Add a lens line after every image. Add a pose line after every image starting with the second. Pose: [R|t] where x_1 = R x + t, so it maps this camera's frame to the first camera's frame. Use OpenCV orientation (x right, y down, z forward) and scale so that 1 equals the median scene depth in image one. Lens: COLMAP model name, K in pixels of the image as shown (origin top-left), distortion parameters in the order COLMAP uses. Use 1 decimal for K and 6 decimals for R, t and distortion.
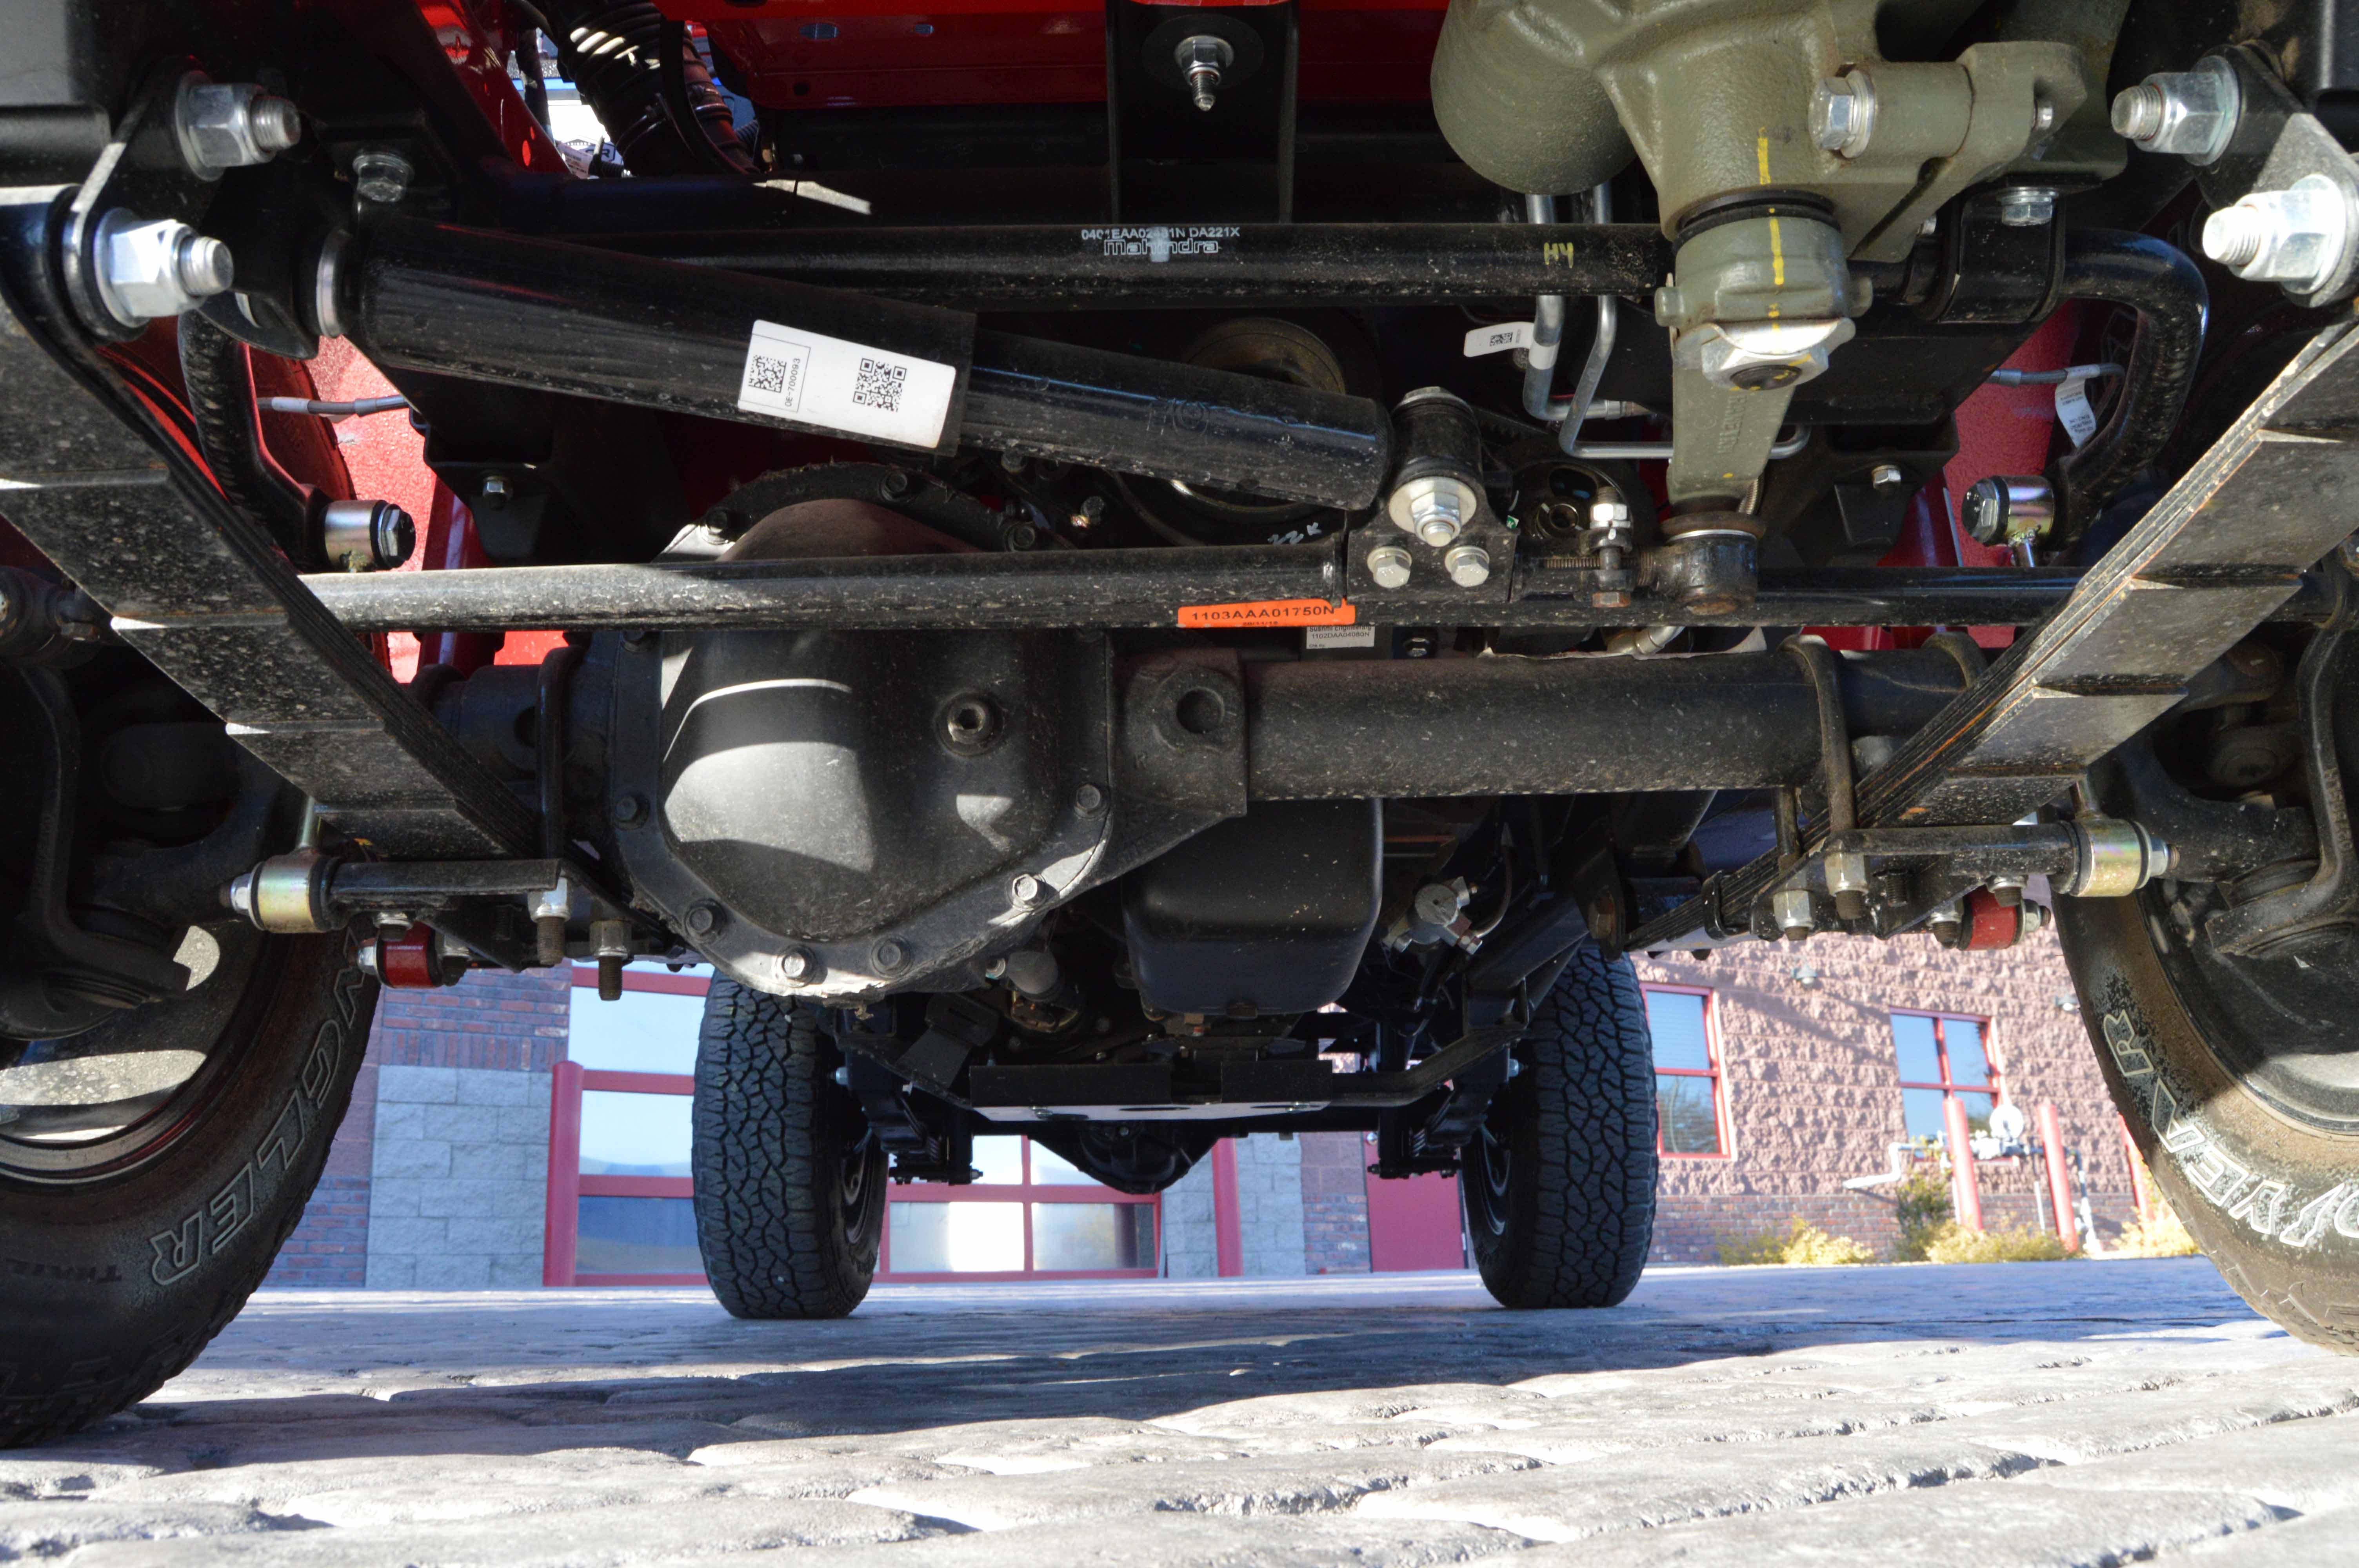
lens RADIAL K [[1830.7, 0, 1178.6], [0, 1830.7, 786.1], [0, 0, 1]] dist [-0.079320, 0.008708]
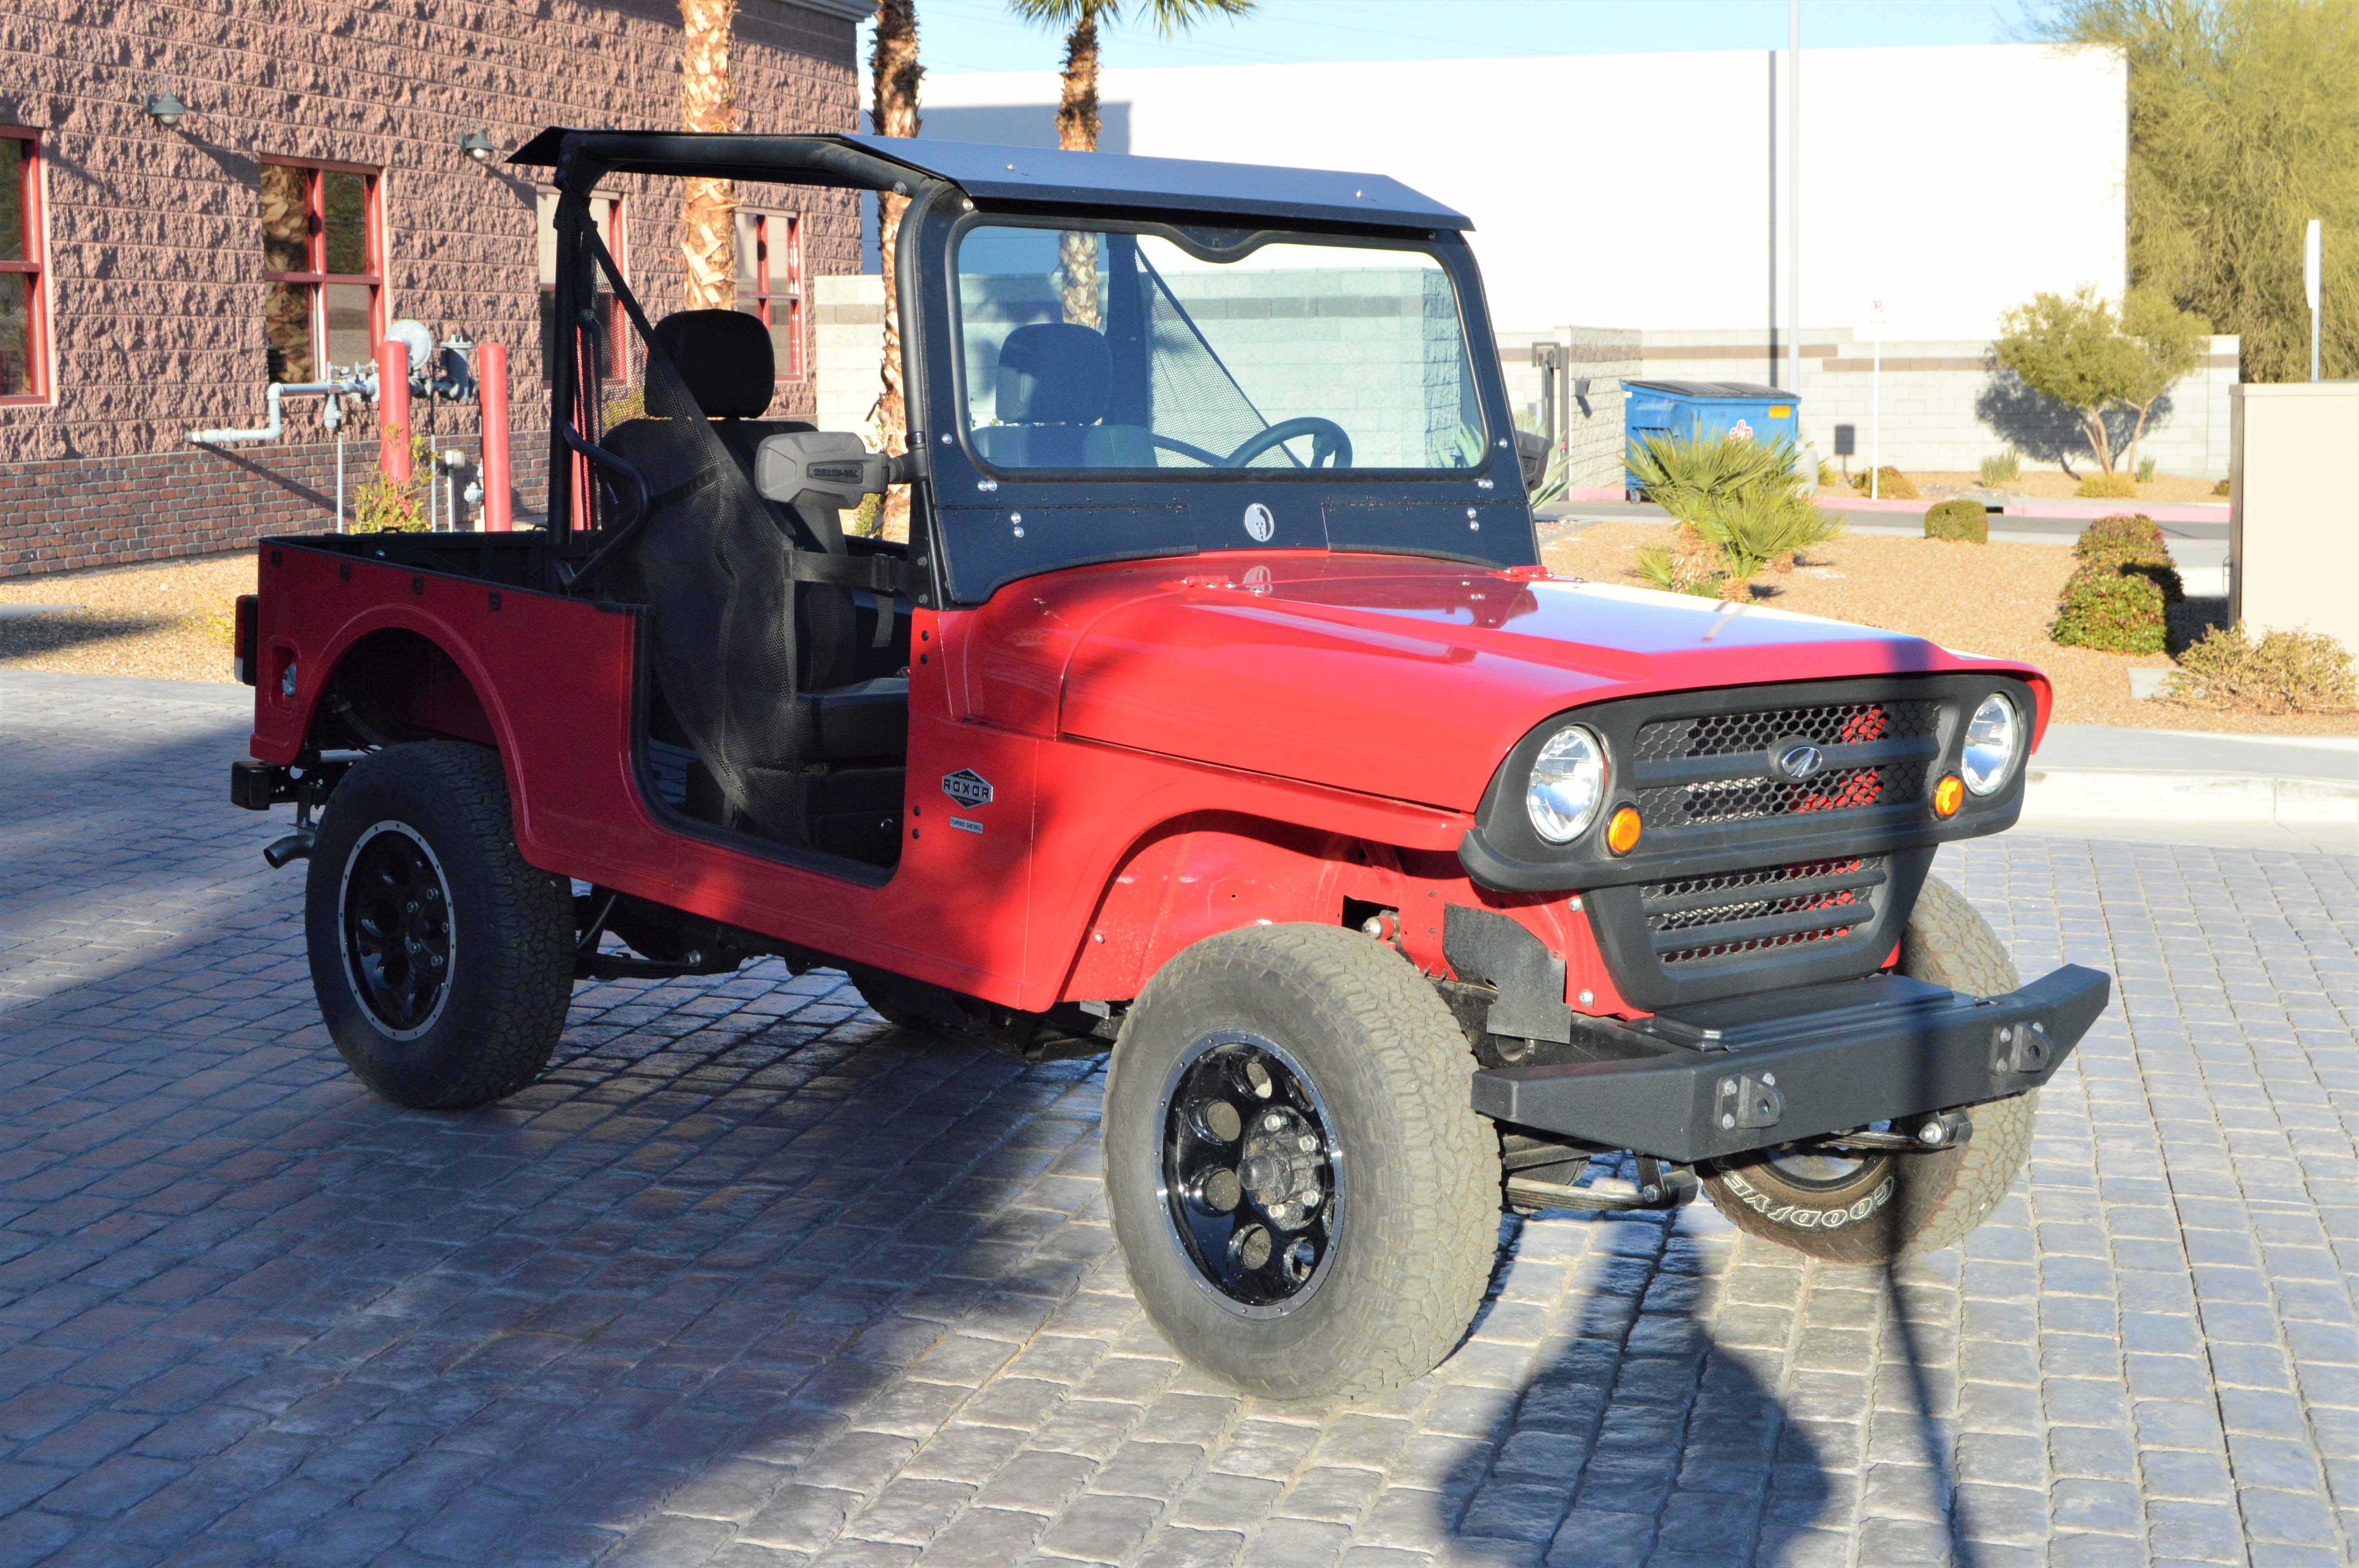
lens RADIAL K [[3517.5, 0, 1179.2], [0, 3517.5, 784.0], [0, 0, 1]] dist [-0.016685, 0.000000]
pose [[0.734918, -0.037510, 0.677118, -0.229396], [-0.221505, 0.930429, 0.291956, -0.111191], [-0.640961, -0.364549, 0.675480, -0.133897]]
